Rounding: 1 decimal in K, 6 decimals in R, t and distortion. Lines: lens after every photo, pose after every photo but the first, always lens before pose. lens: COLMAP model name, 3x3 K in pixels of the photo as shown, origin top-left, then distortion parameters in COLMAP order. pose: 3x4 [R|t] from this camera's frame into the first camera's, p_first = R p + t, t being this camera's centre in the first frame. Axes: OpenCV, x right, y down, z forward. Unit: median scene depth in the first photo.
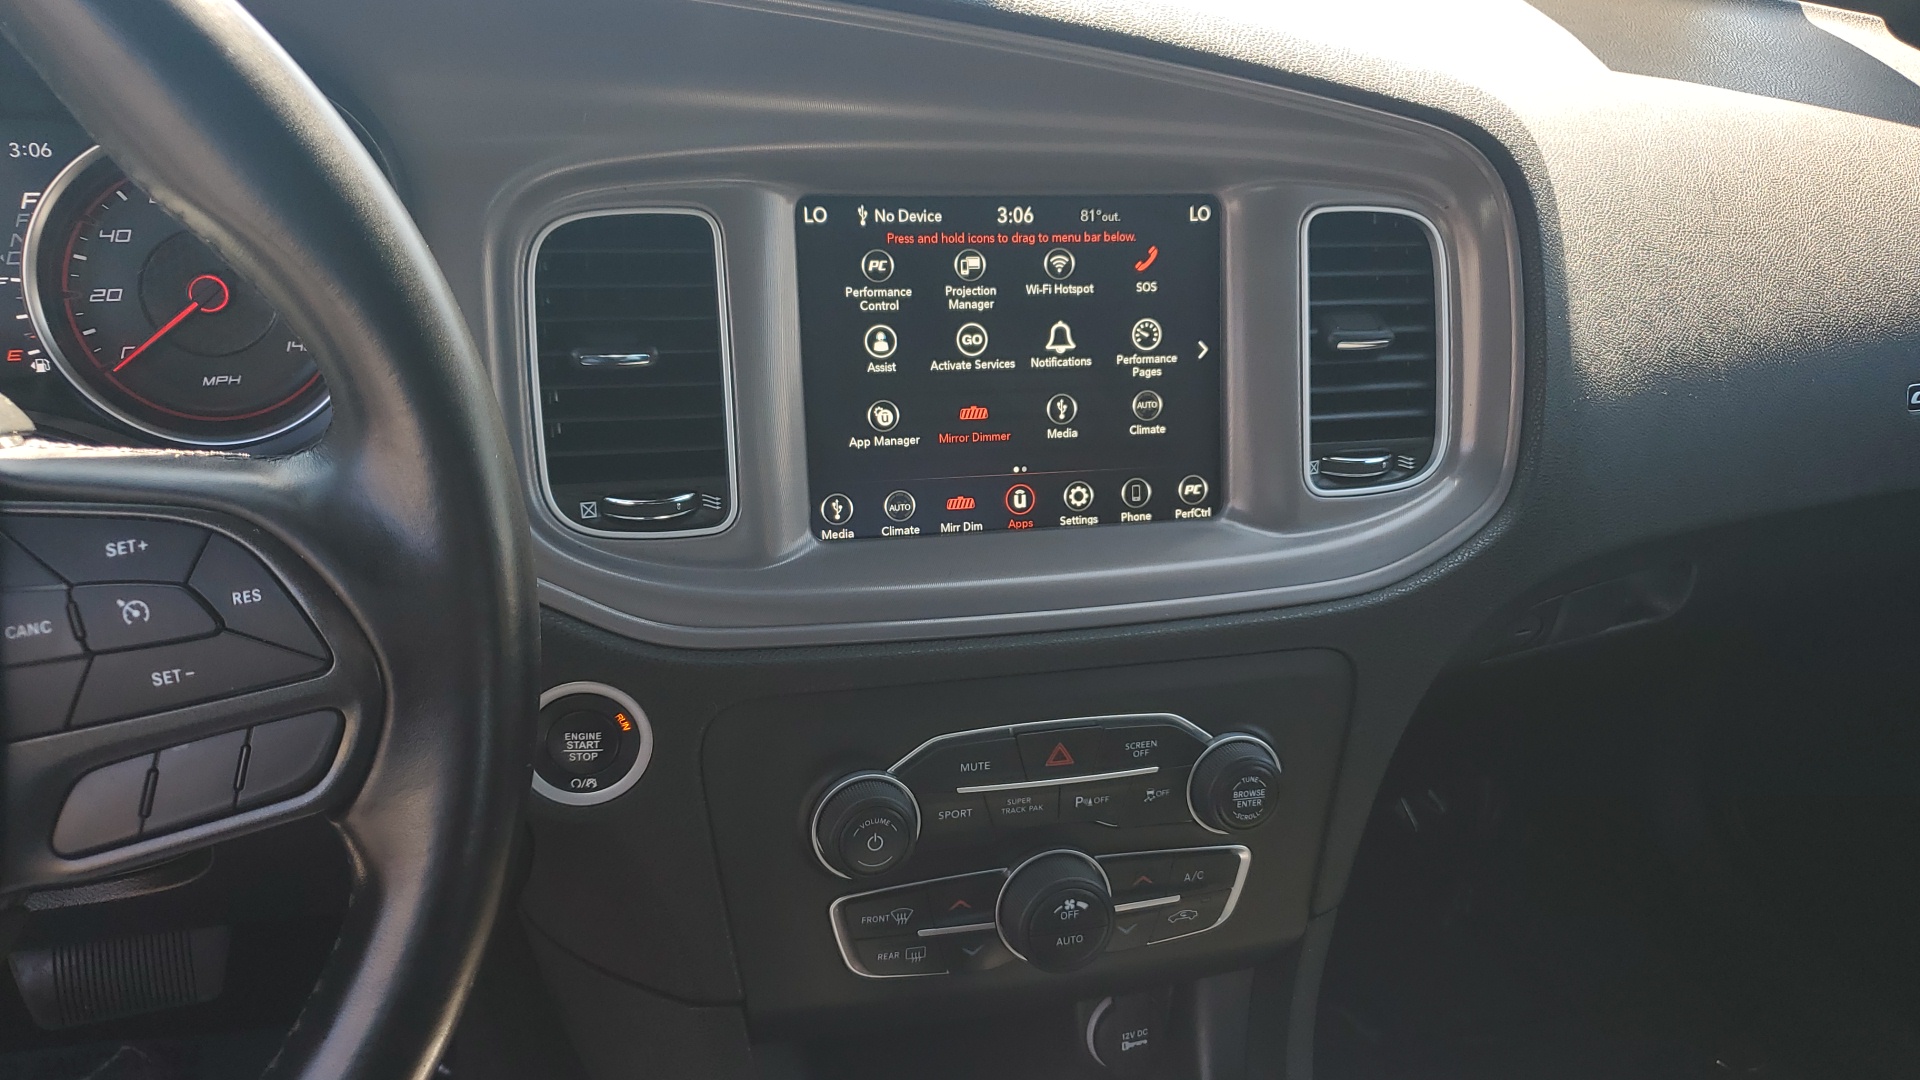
lens RADIAL K [[1522.4, 0, 948.1], [0, 1522.4, 537.1], [0, 0, 1]] dist [0.040048, -0.054269]
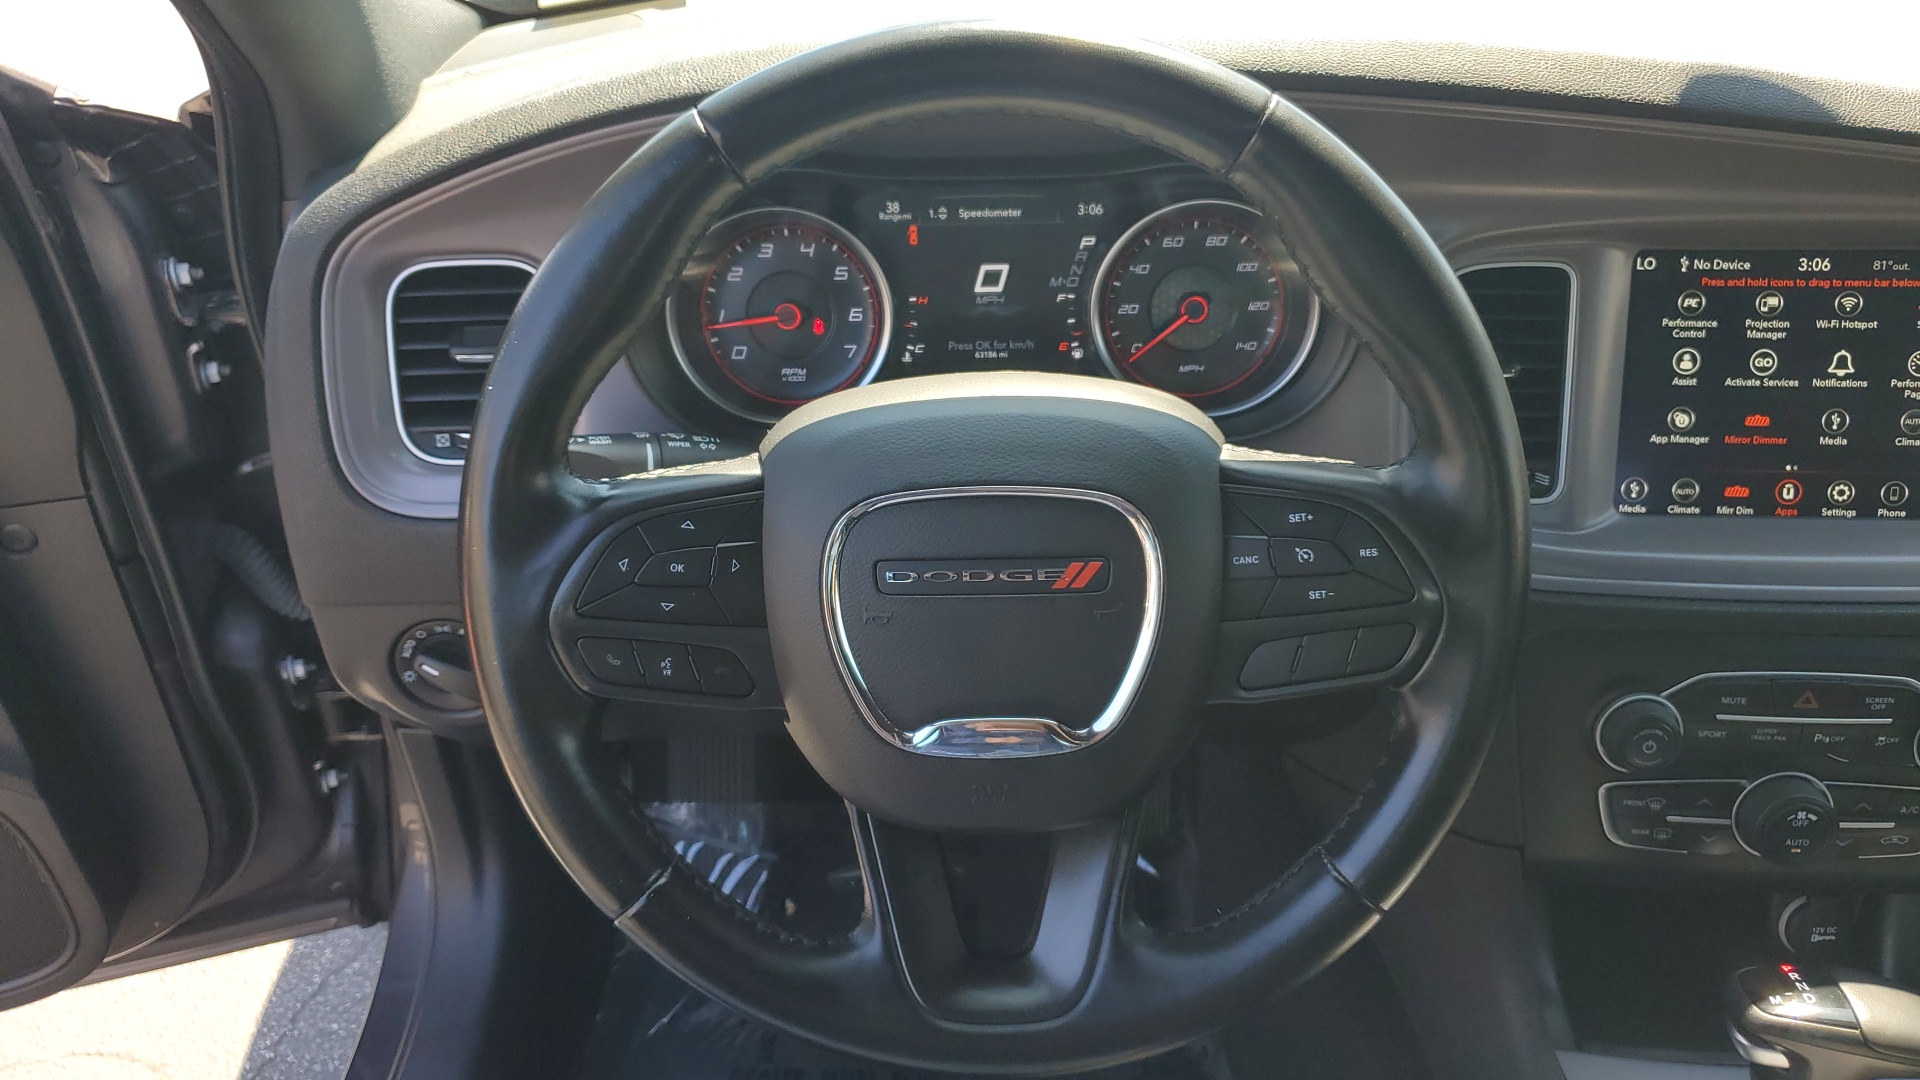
lens RADIAL K [[1522.4, 0, 949.9], [0, 1522.4, 521.6], [0, 0, 1]] dist [0.040048, -0.054269]
pose [[0.942109, 0.094804, -0.321625, -0.199718], [-0.071464, 0.993930, 0.083645, -0.058379], [0.327603, -0.055818, 0.943165, -0.419383]]
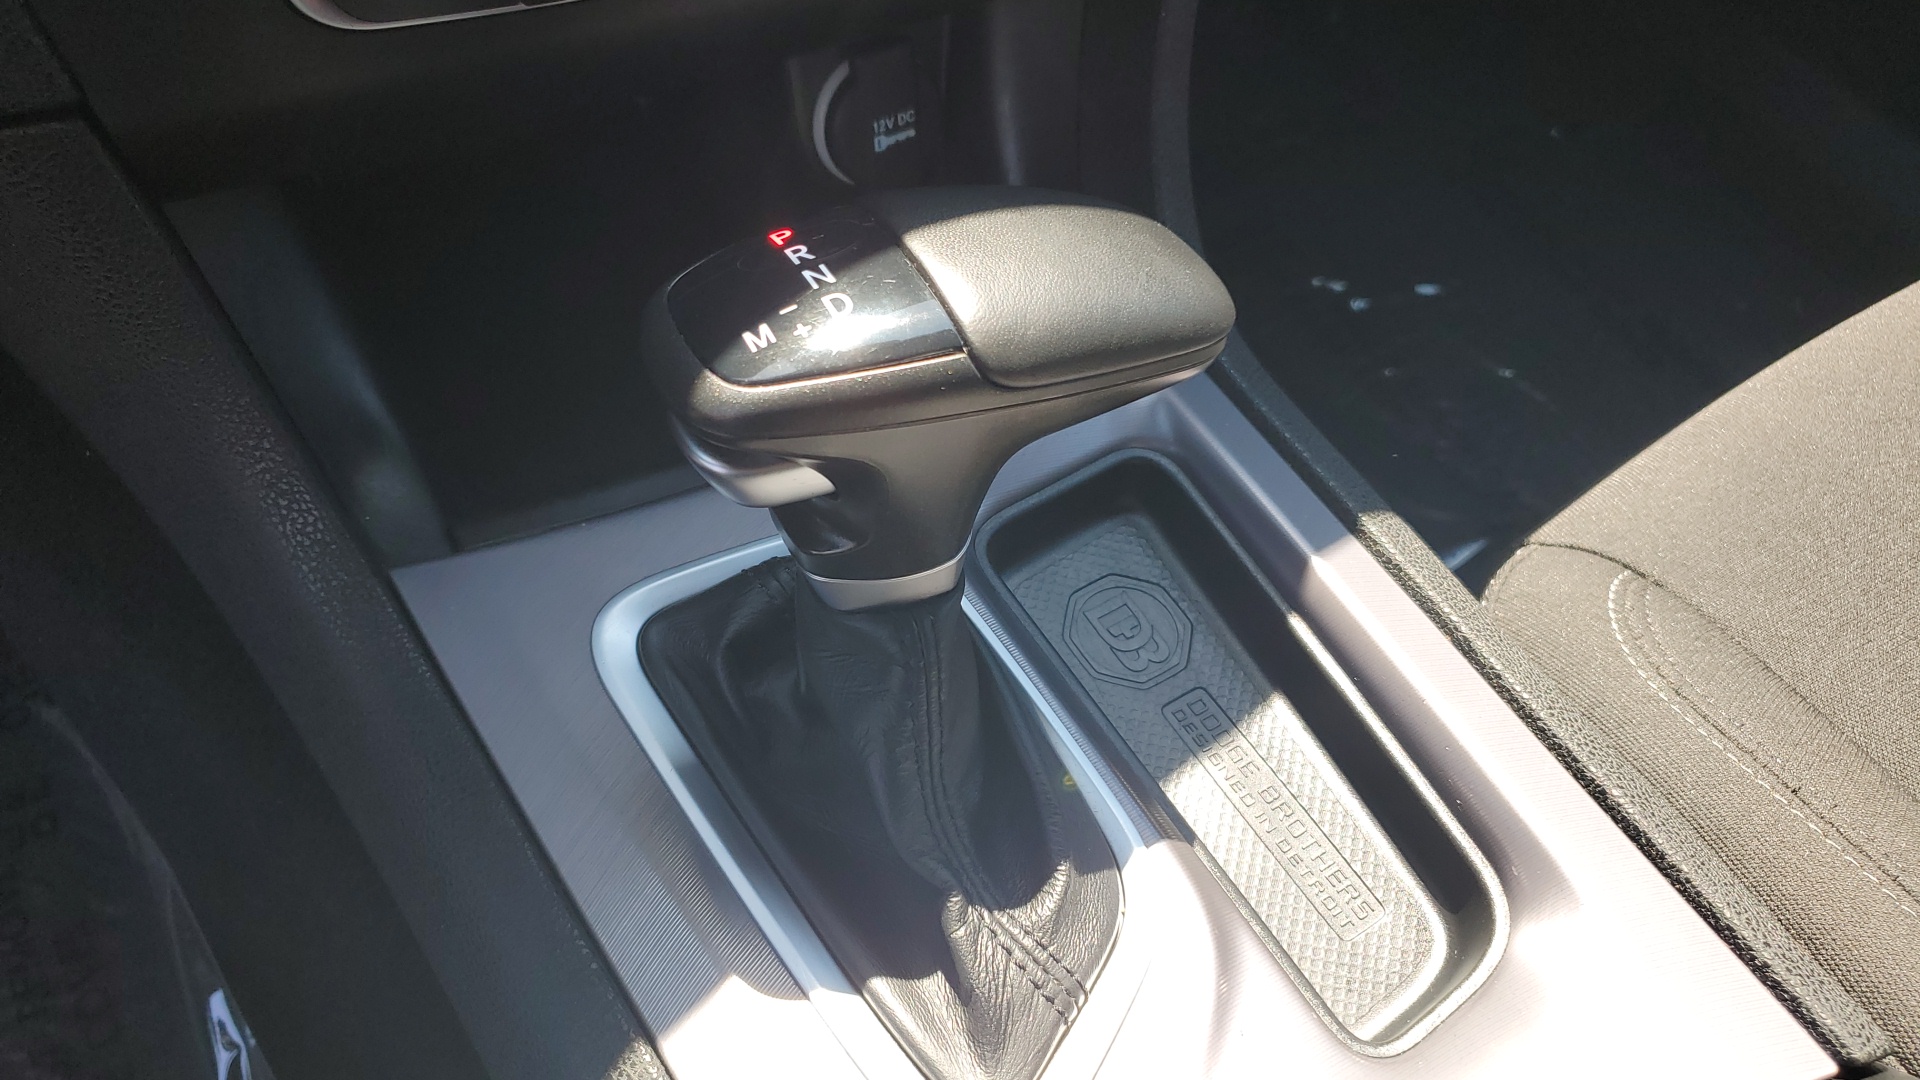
lens RADIAL K [[1522.4, 0, 970.0], [0, 1522.4, 546.5], [0, 0, 1]] dist [0.040048, -0.054269]
pose [[0.972924, -0.162612, 0.164247, 0.031027], [0.060620, 0.865289, 0.497594, 0.203146], [-0.223036, -0.474164, 0.851718, 0.476304]]
